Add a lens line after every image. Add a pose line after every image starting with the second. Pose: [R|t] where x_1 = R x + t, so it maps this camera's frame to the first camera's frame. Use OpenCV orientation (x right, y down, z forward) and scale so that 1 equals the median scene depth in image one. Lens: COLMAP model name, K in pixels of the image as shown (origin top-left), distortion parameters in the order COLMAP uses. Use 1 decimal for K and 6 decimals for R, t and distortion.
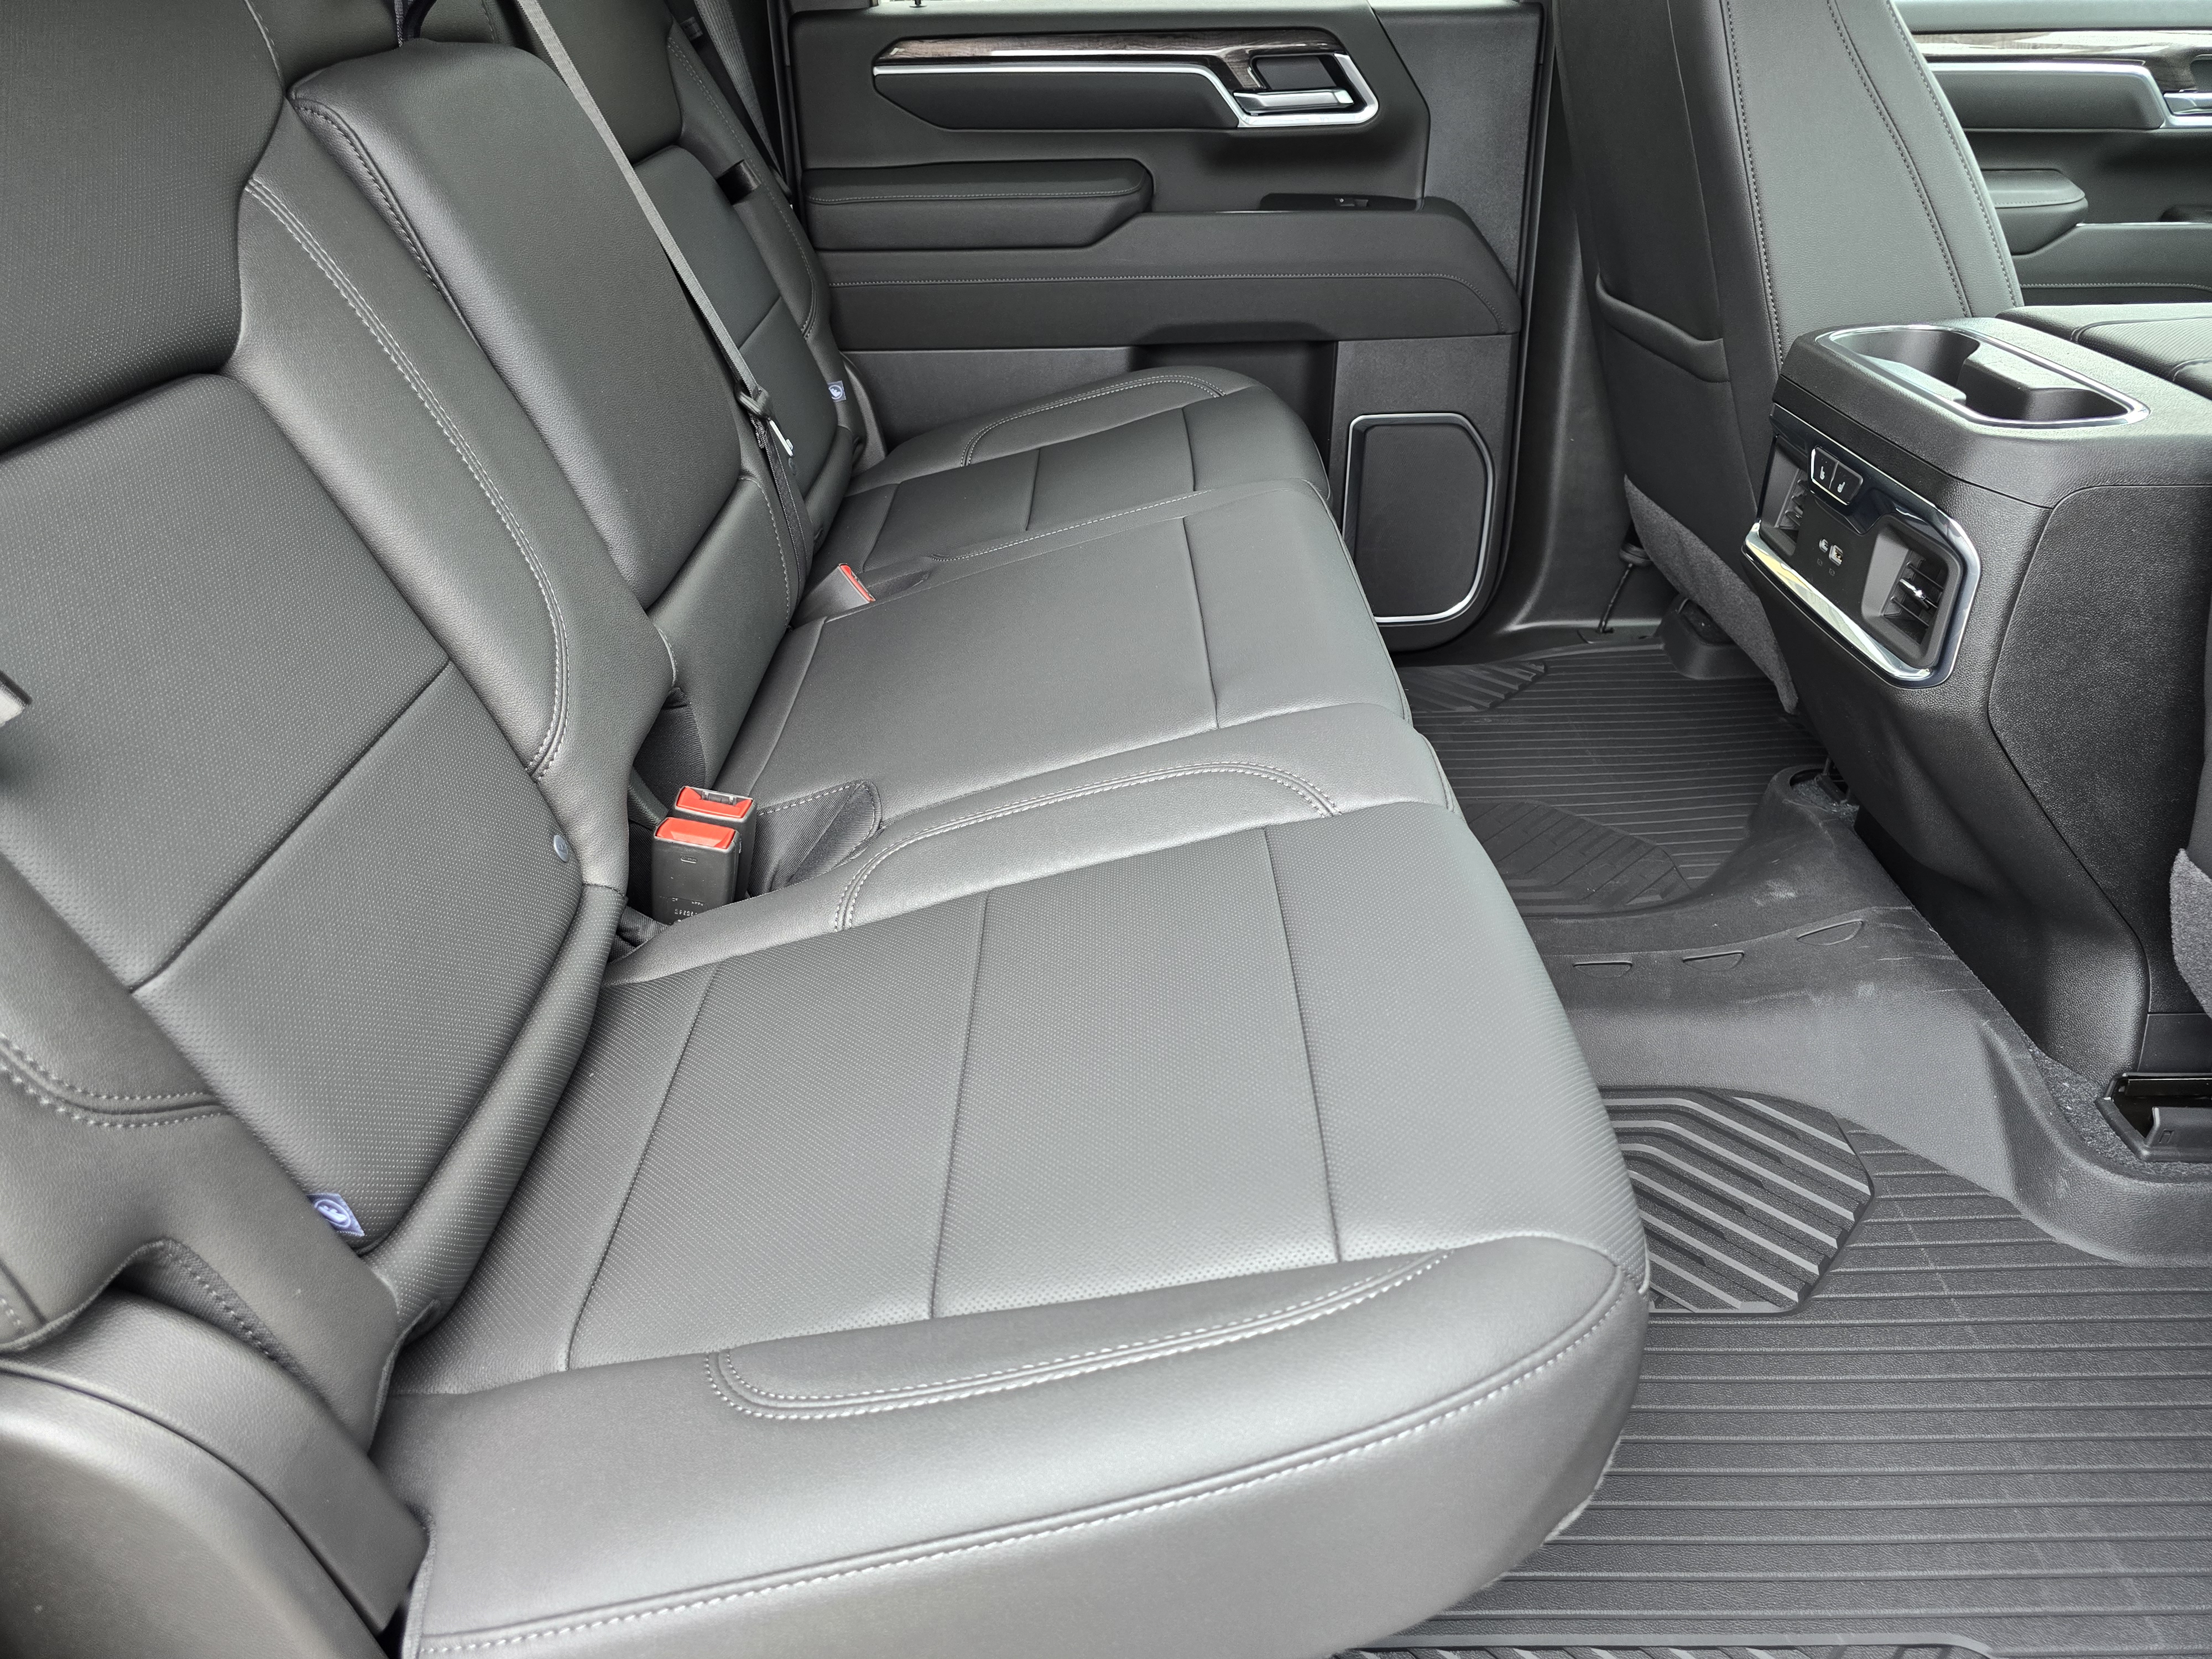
lens RADIAL K [[1498.8, 0, 1106.0], [0, 1498.8, 829.5], [0, 0, 1]] dist [0.070400, -0.093027]
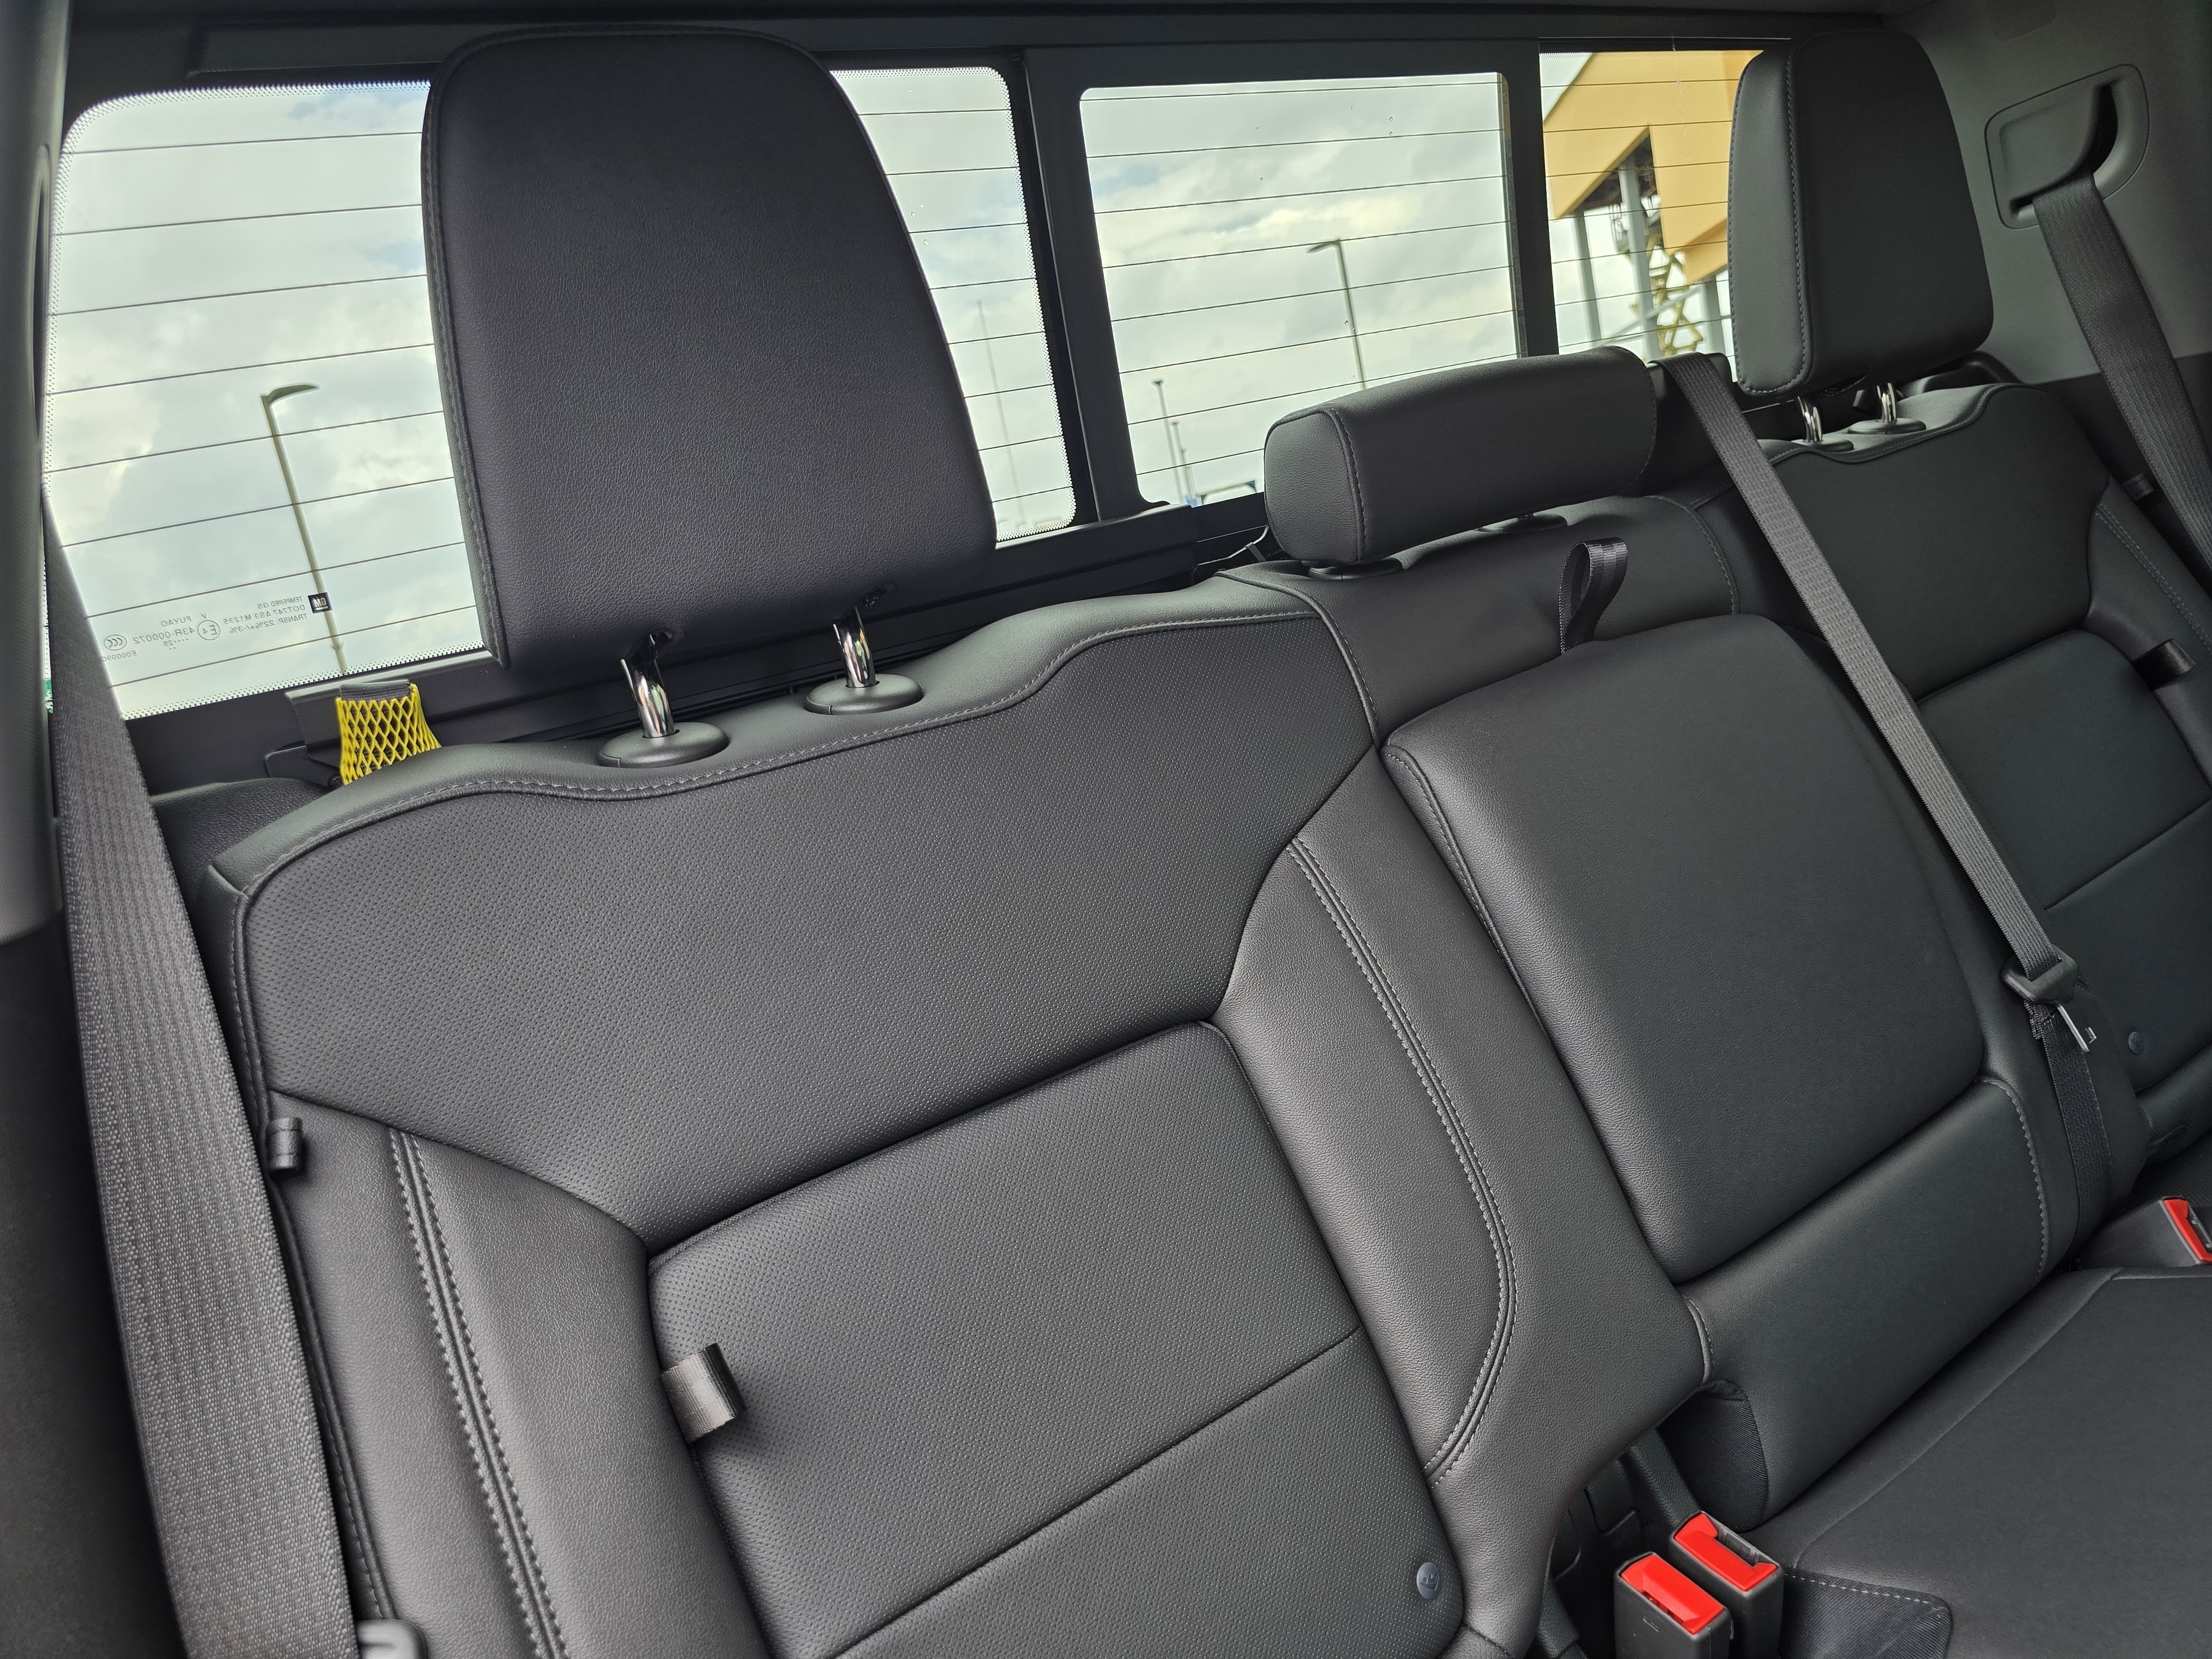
lens RADIAL K [[1498.8, 0, 1106.0], [0, 1498.8, 829.5], [0, 0, 1]] dist [0.070400, -0.093027]
pose [[0.549325, 0.055915, -0.833736, 0.197095], [-0.231270, 0.968956, -0.087394, -0.239012], [0.802967, 0.240826, 0.545203, 0.235811]]
